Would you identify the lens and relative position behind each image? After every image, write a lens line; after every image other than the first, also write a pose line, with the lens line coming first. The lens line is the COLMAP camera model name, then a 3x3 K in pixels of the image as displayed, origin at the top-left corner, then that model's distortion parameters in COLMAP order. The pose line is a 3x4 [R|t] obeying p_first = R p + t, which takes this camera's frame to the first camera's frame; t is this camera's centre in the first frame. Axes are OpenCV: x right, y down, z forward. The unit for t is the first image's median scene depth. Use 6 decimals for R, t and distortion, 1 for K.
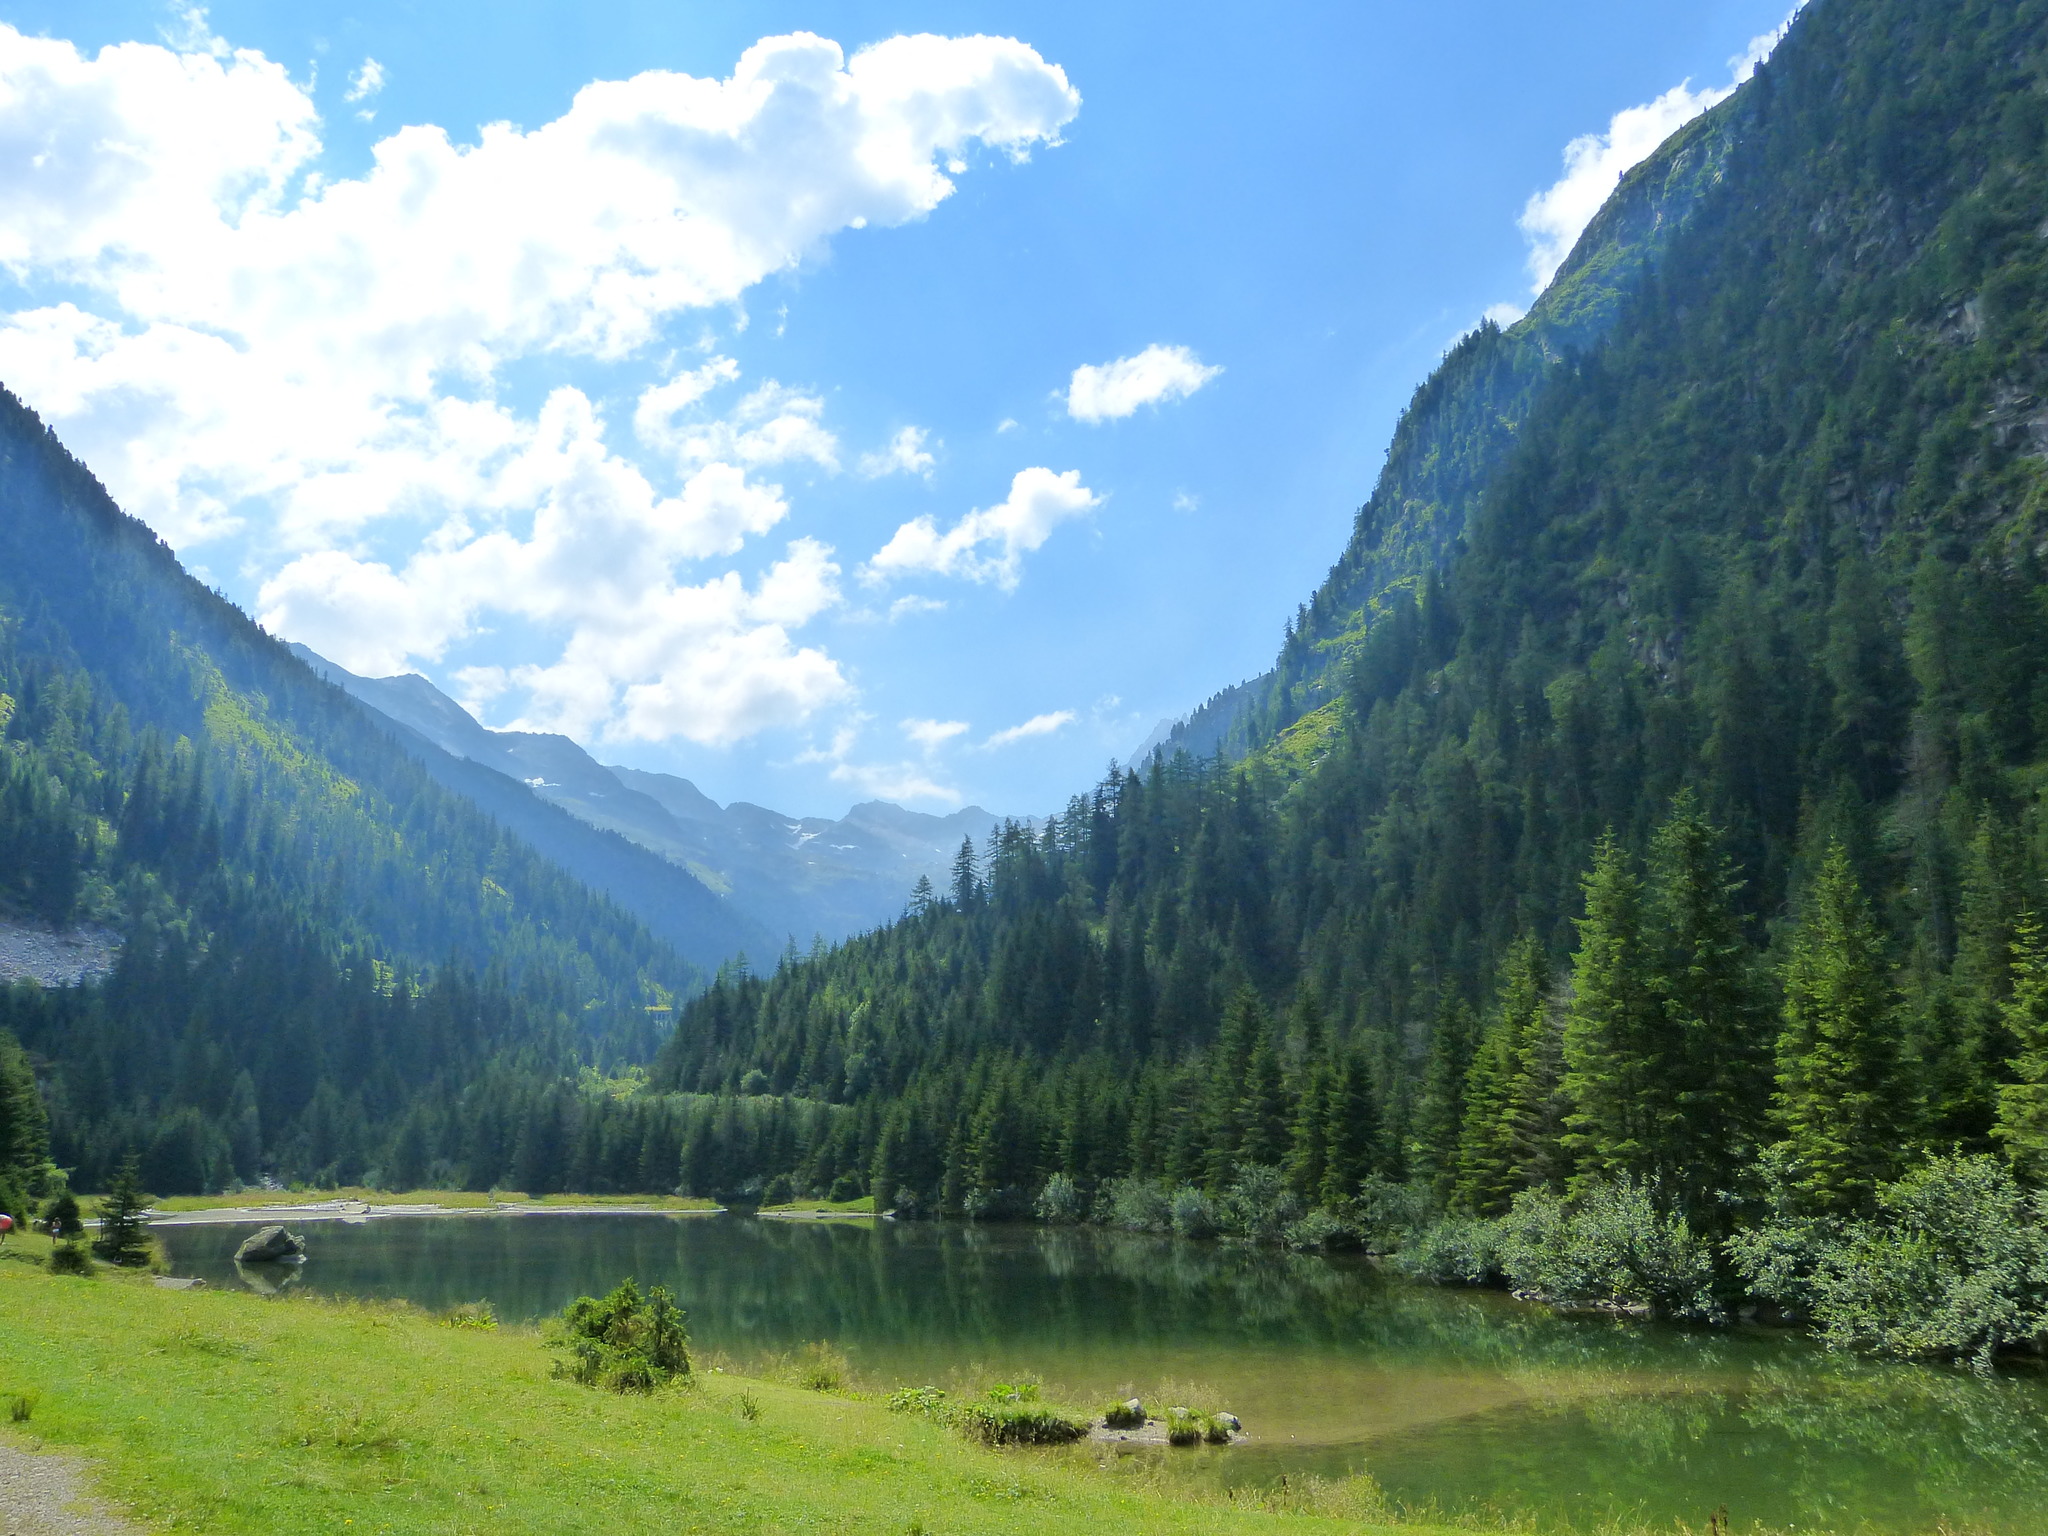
lens RADIAL K [[1578.1, 0, 1014.9], [0, 1578.1, 767.8], [0, 0, 1]] dist [-0.006174, -0.002146]
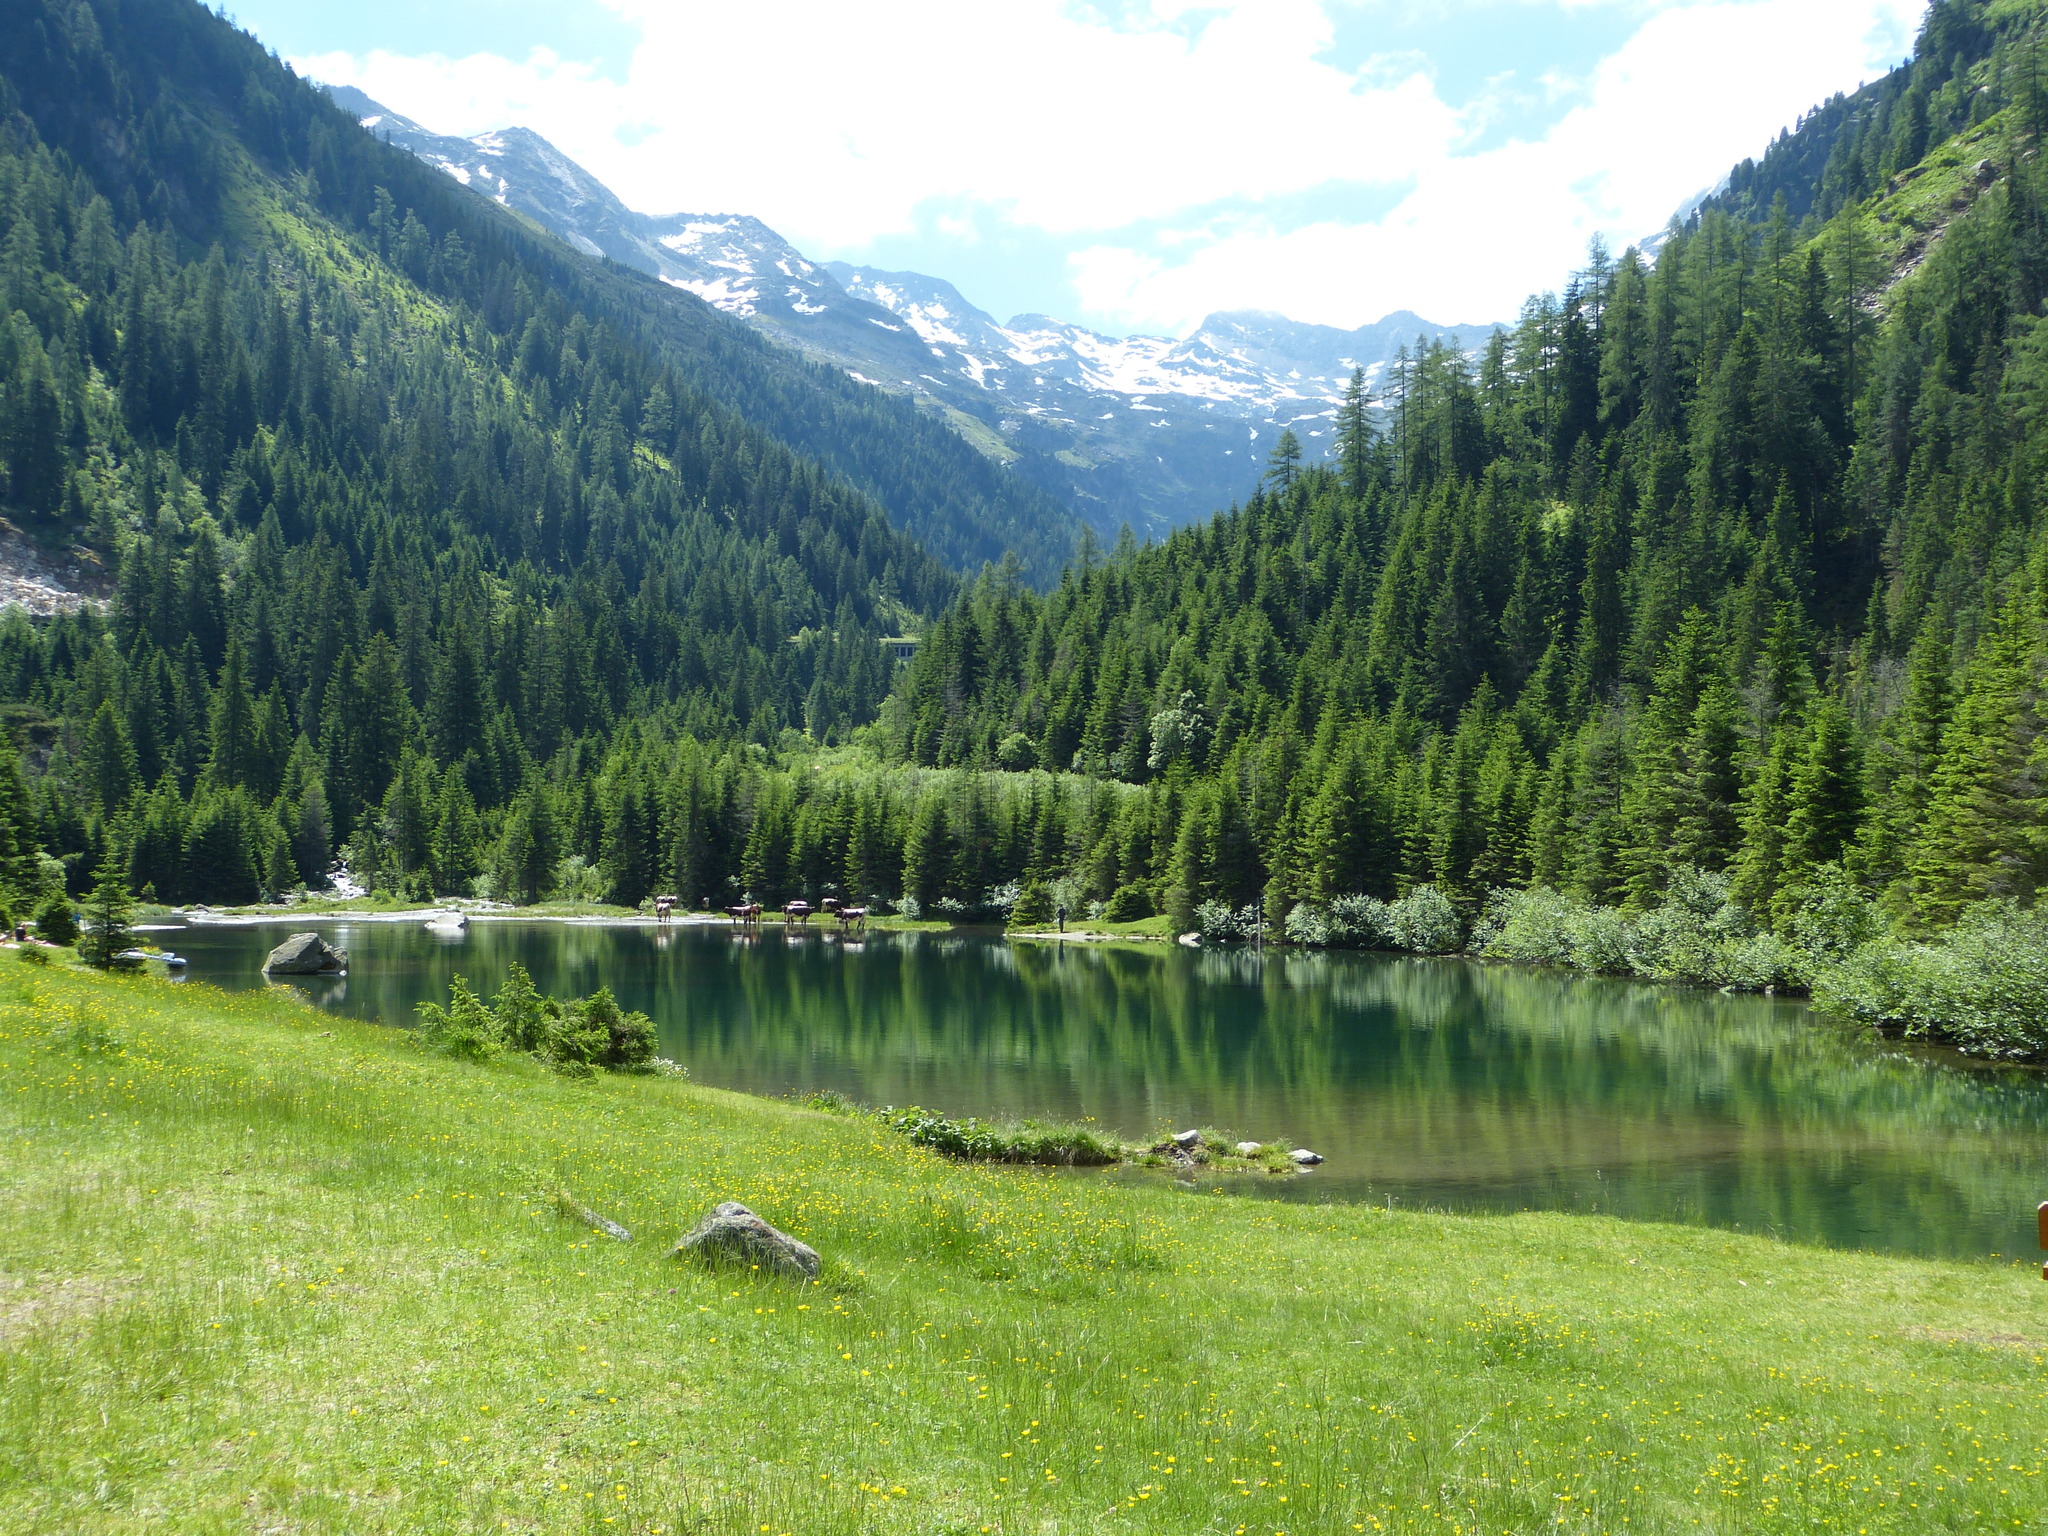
lens RADIAL K [[2510.6, 0, 1024.0], [0, 2510.6, 768.0], [0, 0, 1]] dist [-0.006891, 0.032342]
pose [[0.984194, 0.002150, -0.177082, 0.020047], [0.033732, 0.979344, 0.199368, -0.004570], [0.173853, -0.202190, 0.963792, -0.022934]]
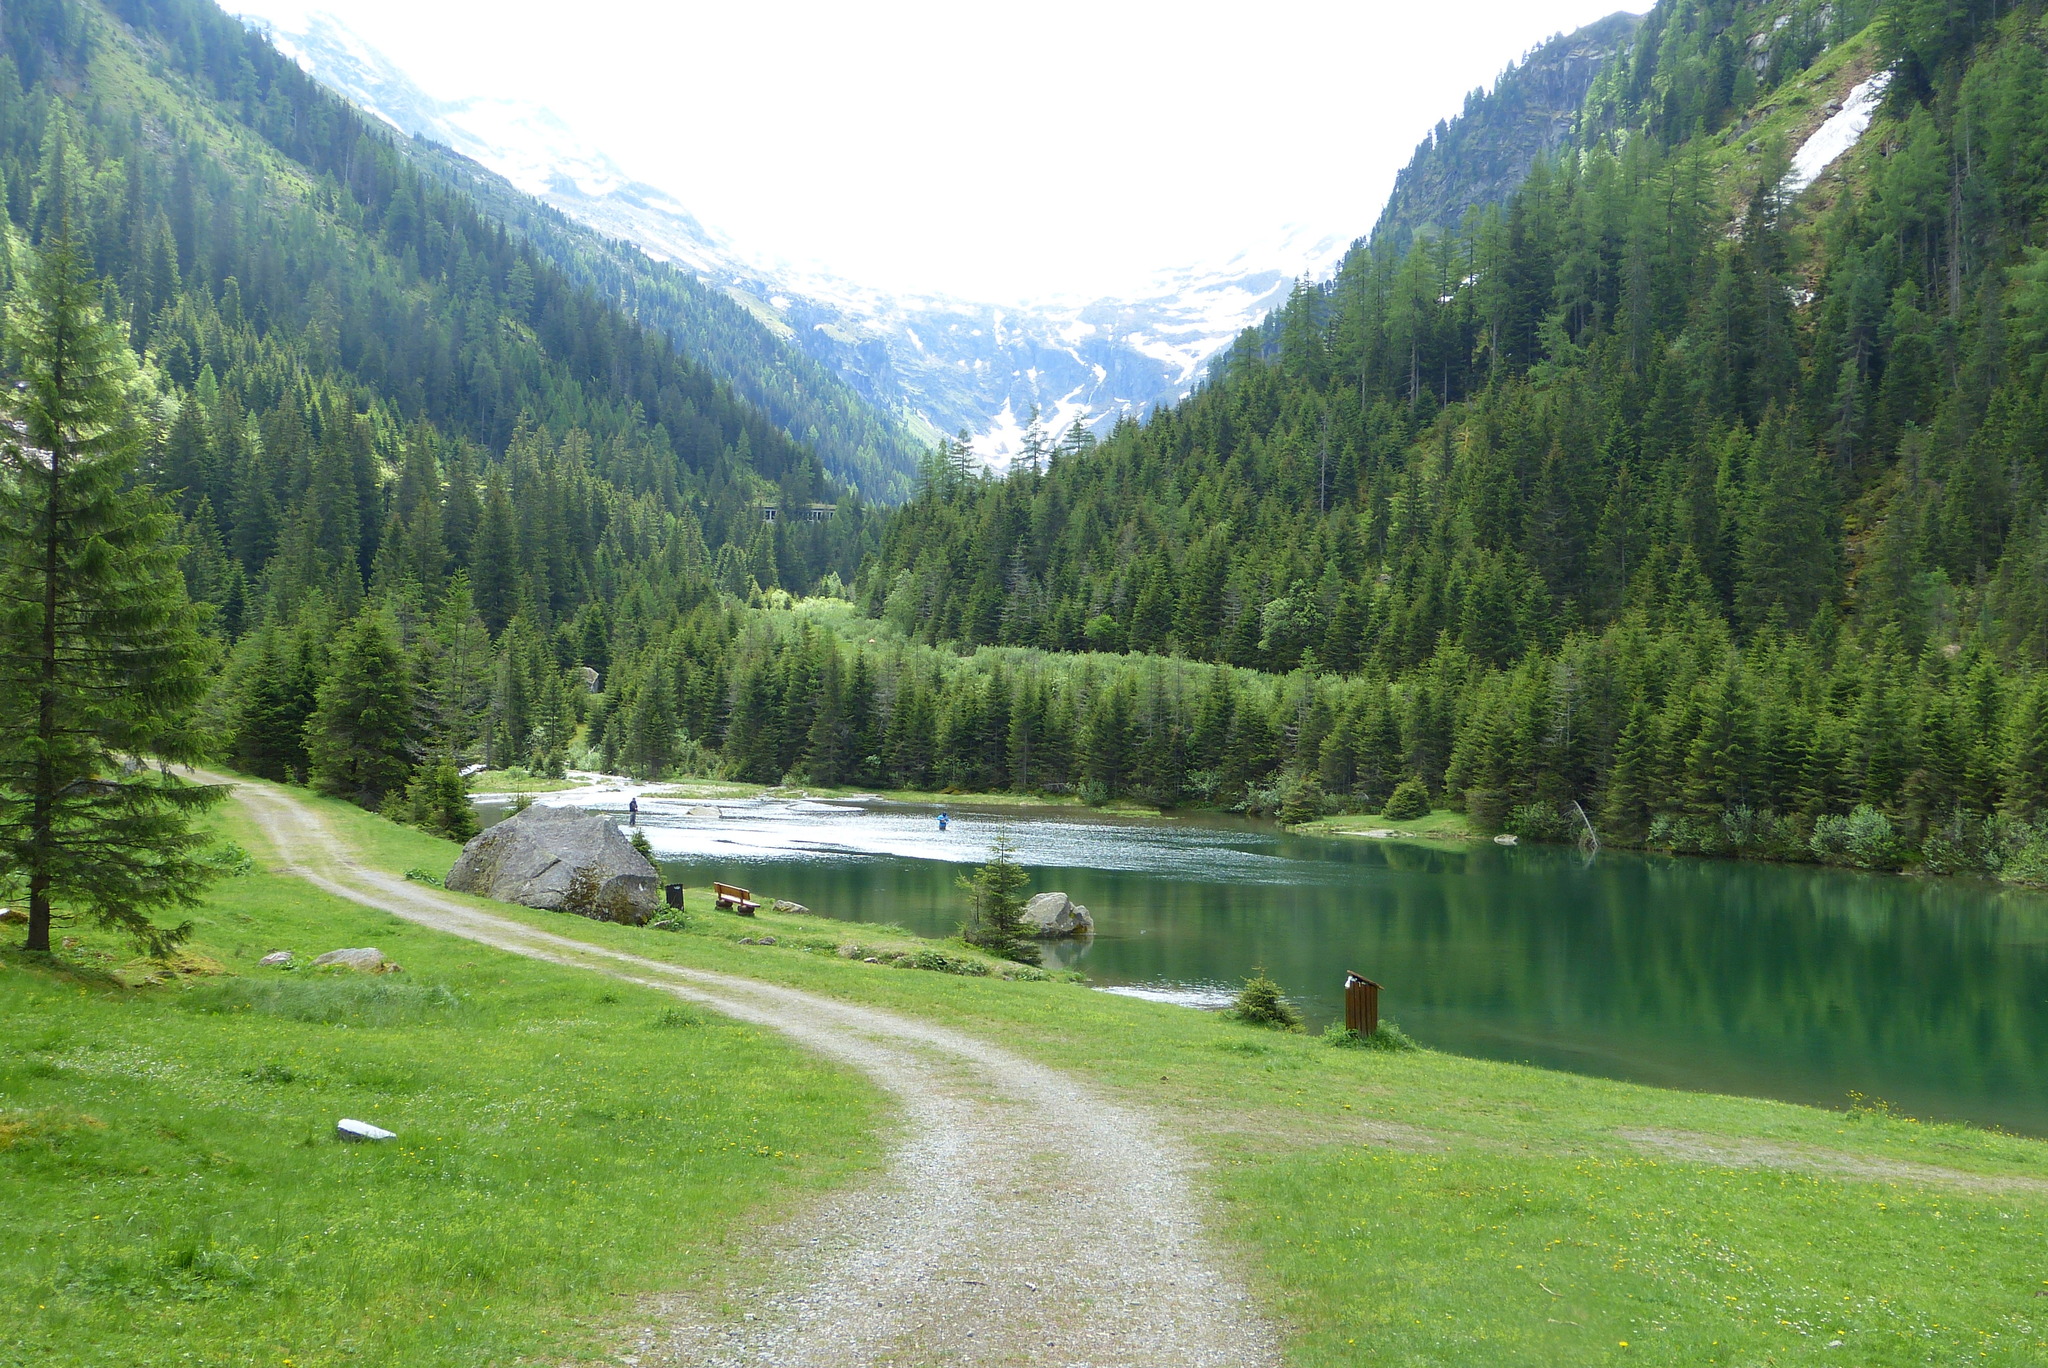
lens RADIAL K [[2270.6, 0, 1051.9], [0, 2270.6, 677.7], [0, 0, 1]] dist [-0.025062, 0.058794]
pose [[0.998467, 0.017885, -0.052390, -0.107771], [-0.005526, 0.973848, 0.227134, -0.007134], [0.055082, -0.226497, 0.972453, 0.011630]]
